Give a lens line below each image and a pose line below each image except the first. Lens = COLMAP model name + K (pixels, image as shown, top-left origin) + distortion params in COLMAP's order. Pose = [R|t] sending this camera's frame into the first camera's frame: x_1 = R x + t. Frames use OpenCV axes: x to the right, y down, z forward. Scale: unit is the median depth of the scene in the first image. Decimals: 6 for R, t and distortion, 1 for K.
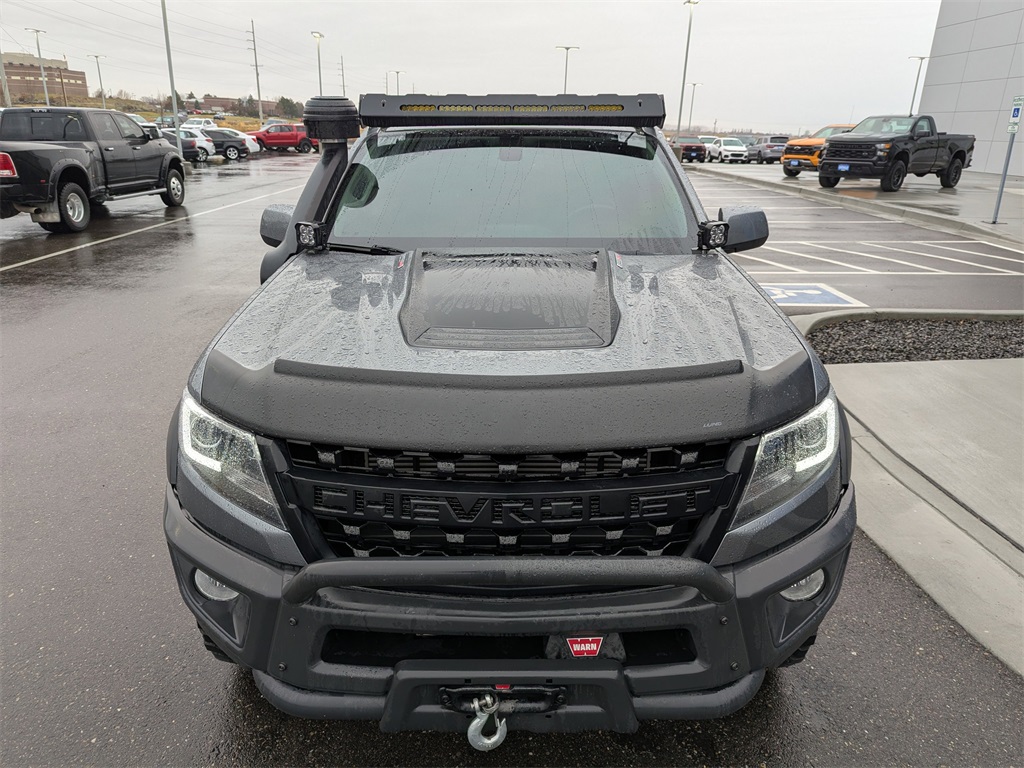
lens RADIAL K [[734.7, 0, 511.5], [0, 734.7, 382.2], [0, 0, 1]] dist [0.057119, -0.037800]
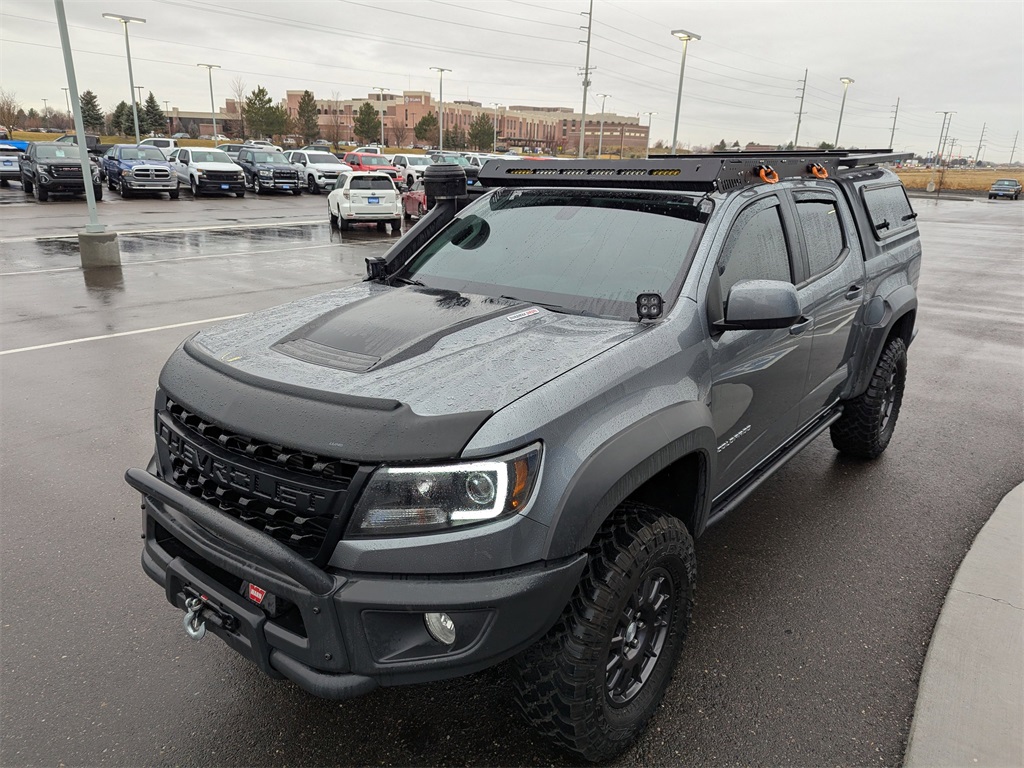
lens RADIAL K [[734.7, 0, 510.7], [0, 734.7, 381.8], [0, 0, 1]] dist [0.057119, -0.037800]
pose [[0.780664, 0.180812, -0.598222, 0.144795], [-0.213697, 0.976763, 0.016356, -0.015439], [0.587279, 0.115070, 0.801163, 0.024130]]
